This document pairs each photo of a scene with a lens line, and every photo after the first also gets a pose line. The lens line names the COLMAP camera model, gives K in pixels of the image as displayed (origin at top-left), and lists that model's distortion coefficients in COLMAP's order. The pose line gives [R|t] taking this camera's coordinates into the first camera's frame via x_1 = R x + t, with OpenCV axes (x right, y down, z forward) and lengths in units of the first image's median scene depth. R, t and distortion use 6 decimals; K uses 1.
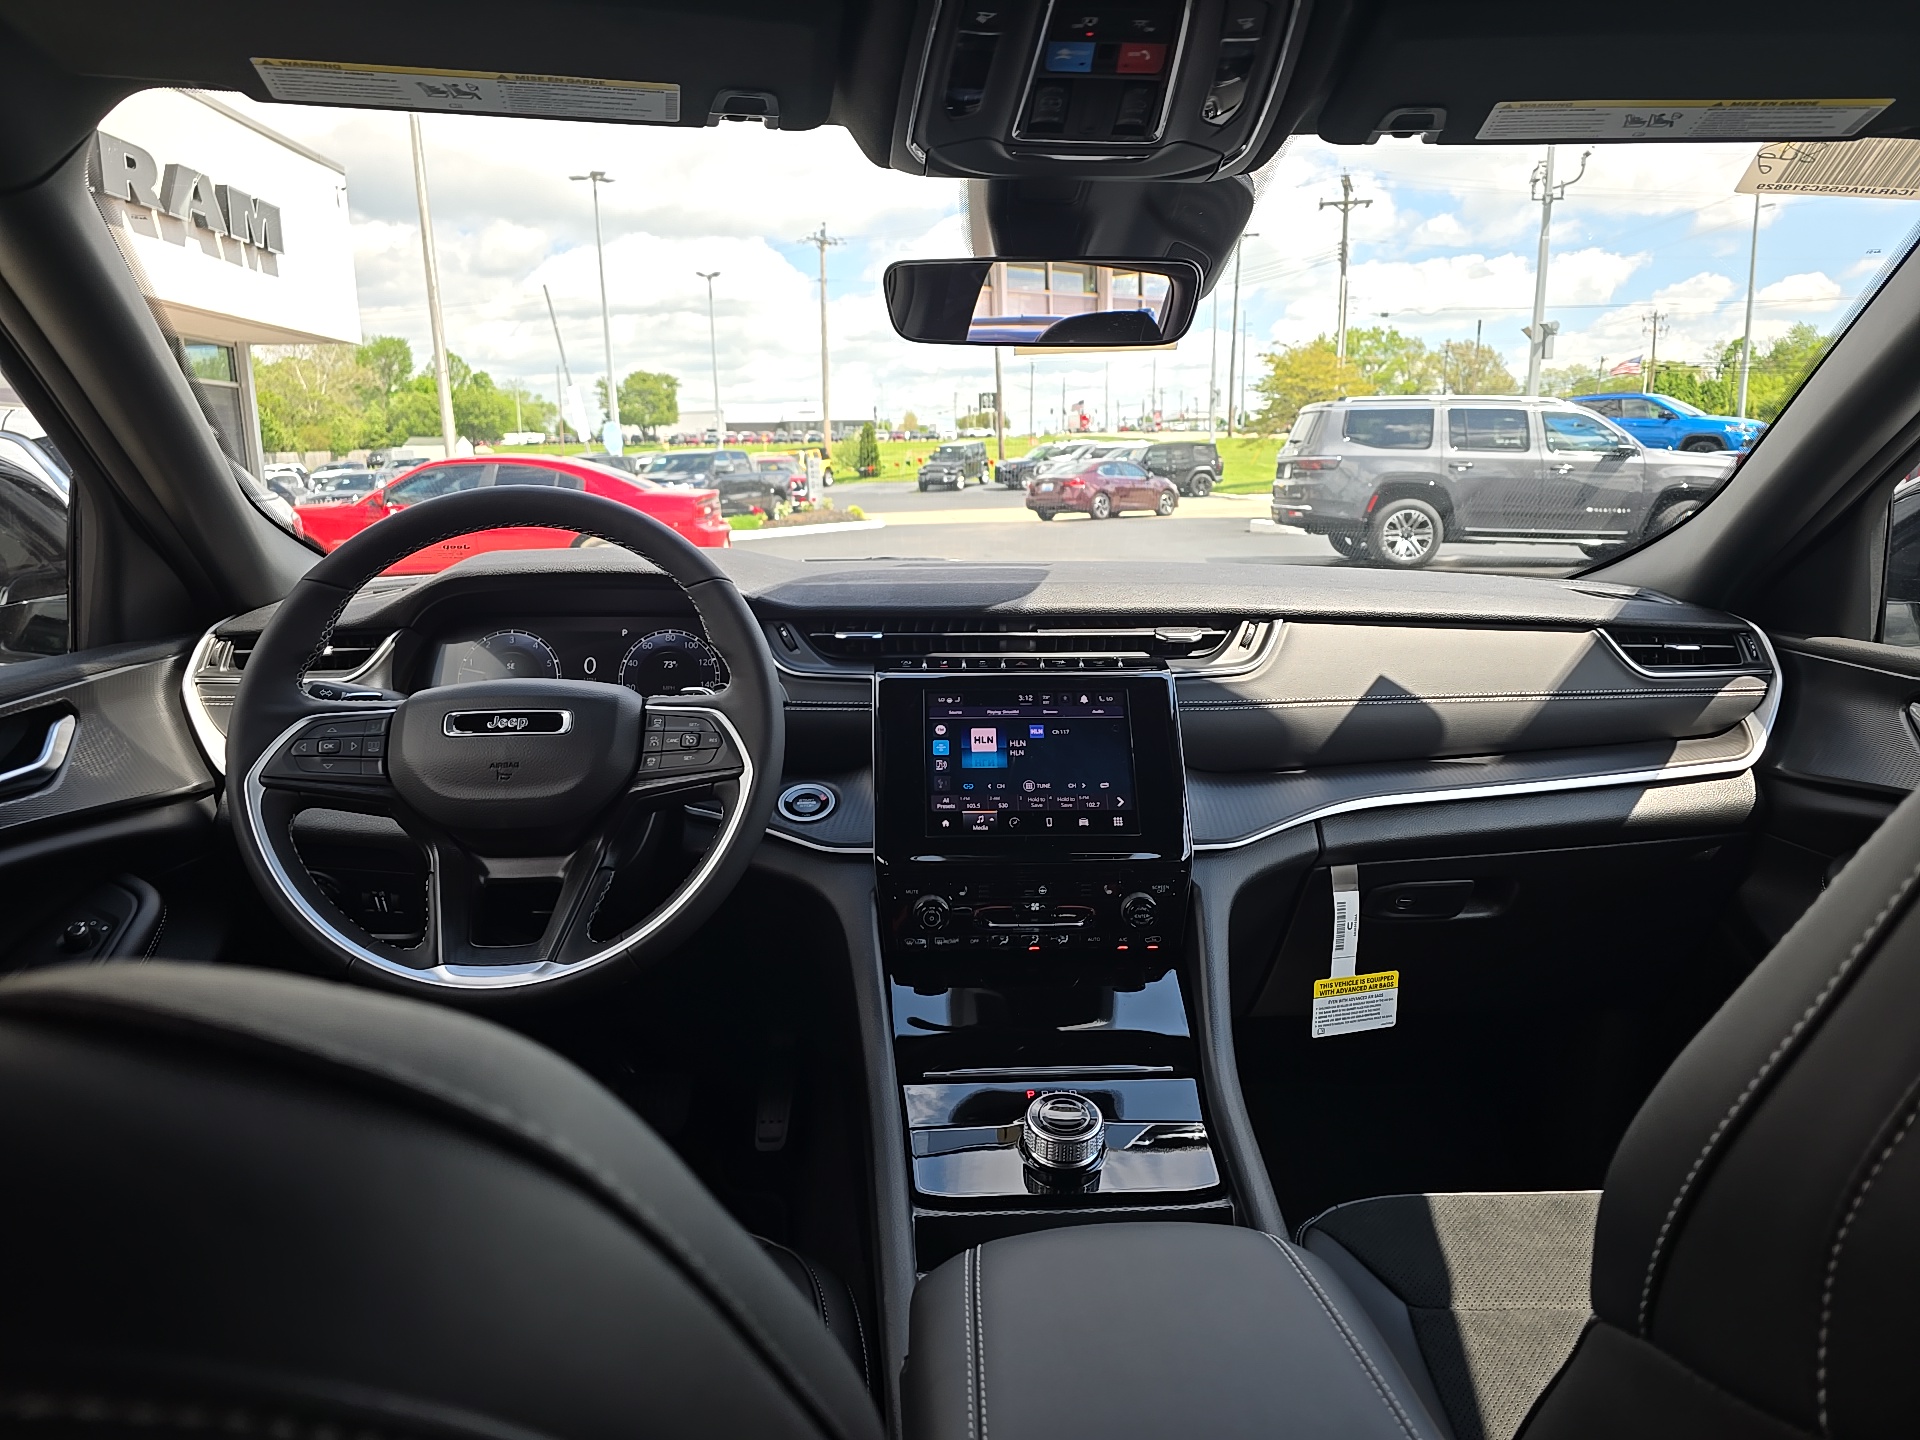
lens RADIAL K [[1301.8, 0, 964.1], [0, 1301.8, 709.7], [0, 0, 1]] dist [0.056721, -0.060722]
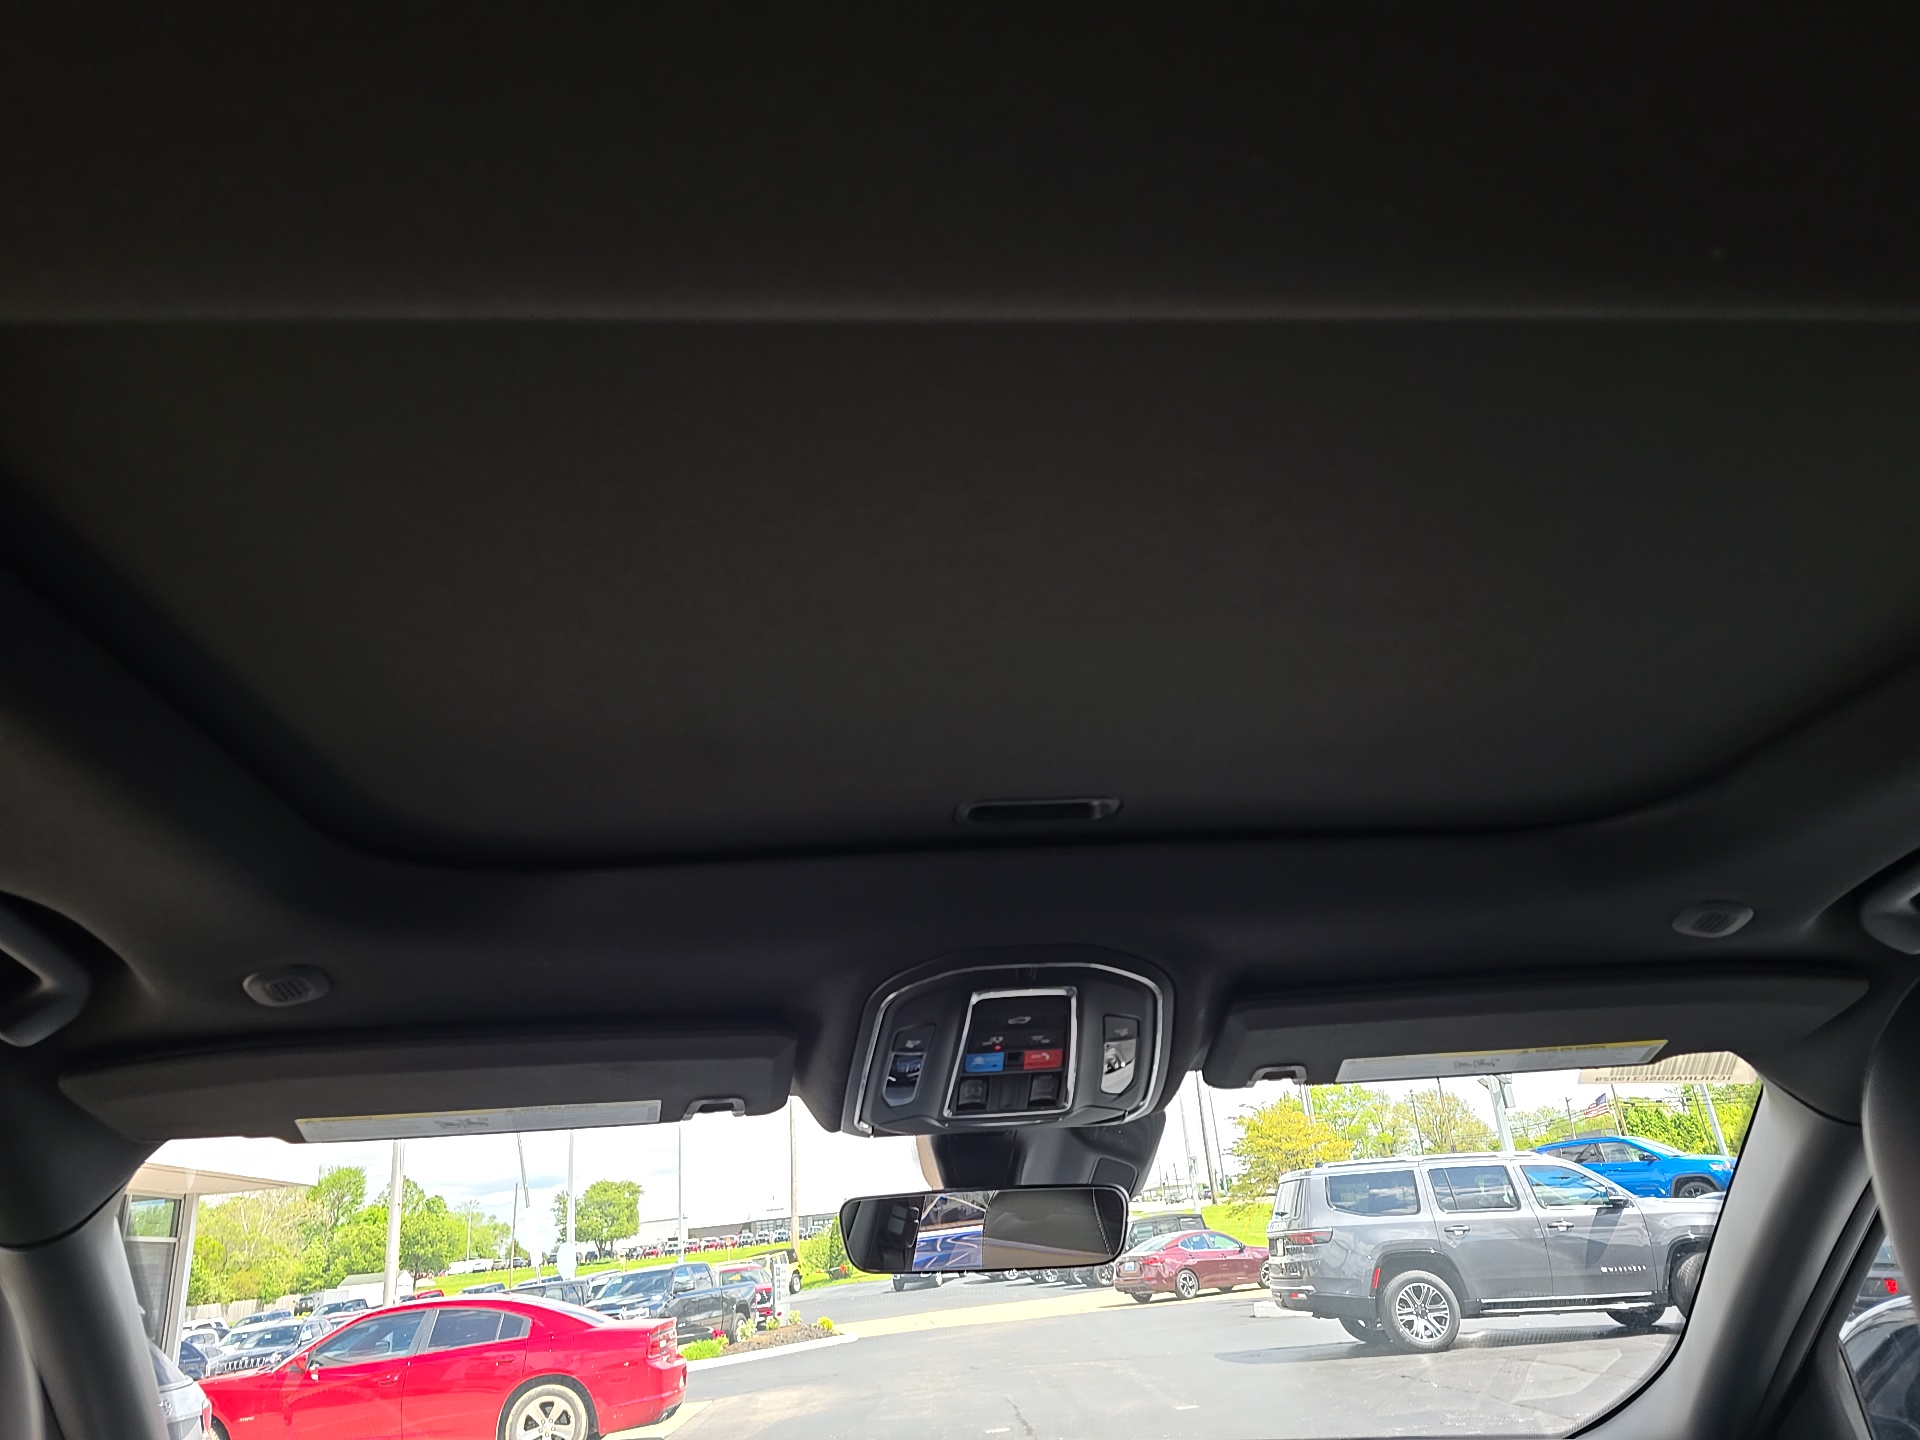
lens RADIAL K [[1291.1, 0, 960.4], [0, 1291.1, 703.5], [0, 0, 1]] dist [0.056332, -0.052541]
pose [[0.997343, -0.060660, 0.040334, 0.001012], [0.072846, 0.831201, -0.551180, -0.003772], [-0.000091, 0.552654, 0.833411, -0.006283]]
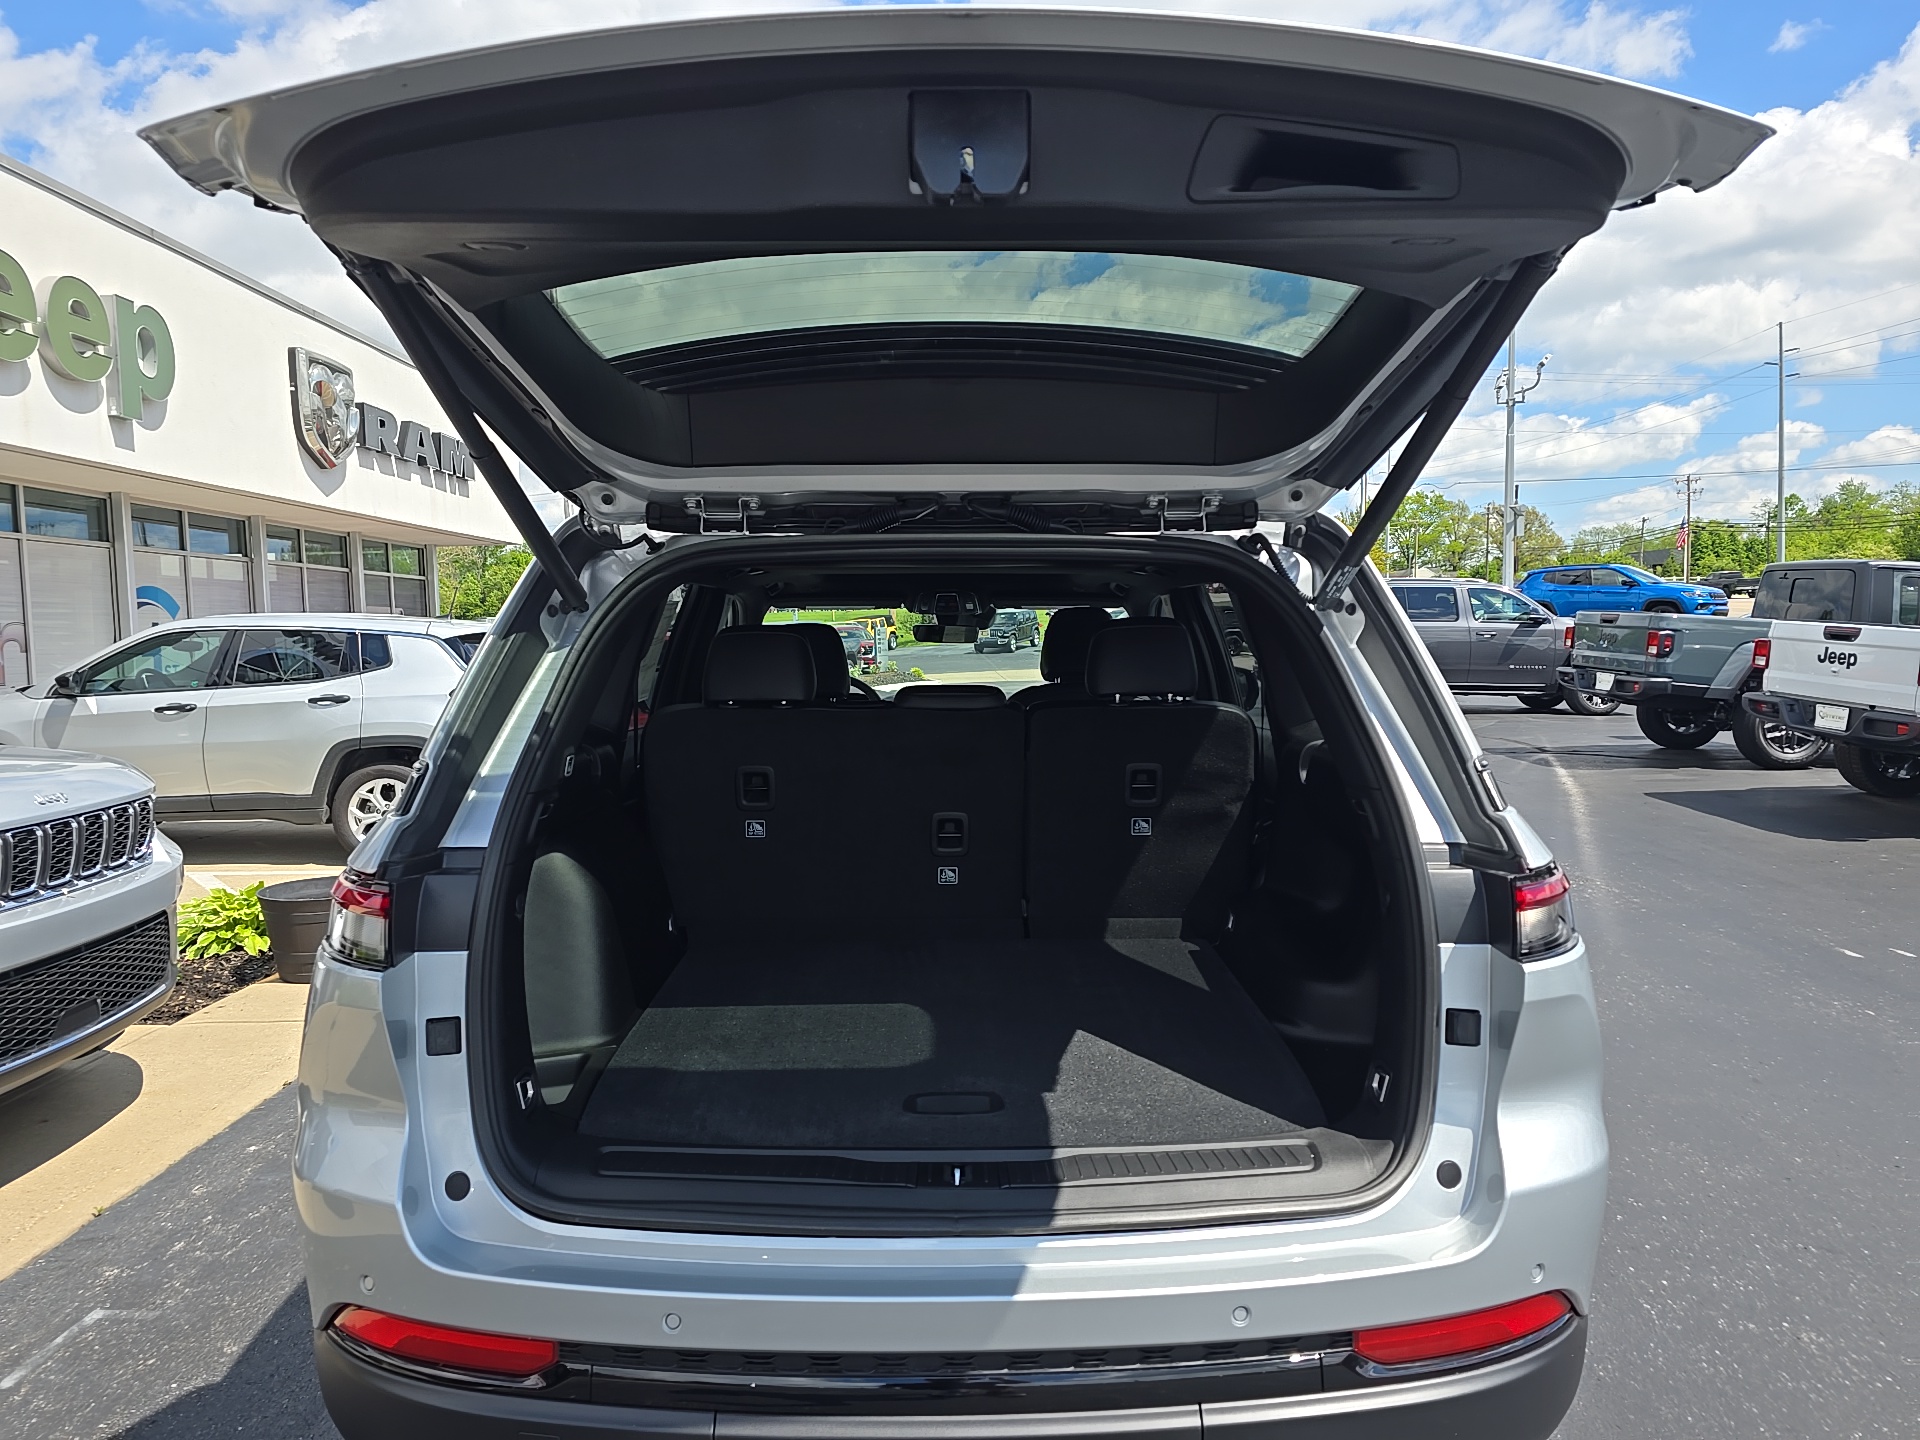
lens RADIAL K [[1297.1, 0, 969.1], [0, 1297.1, 692.1], [0, 0, 1]] dist [0.046421, -0.049428]
pose [[0.999037, -0.007936, -0.043162, 0.014946], [0.002116, 0.991080, -0.133250, 0.022736], [0.043834, 0.133030, 0.990142, -0.157961]]
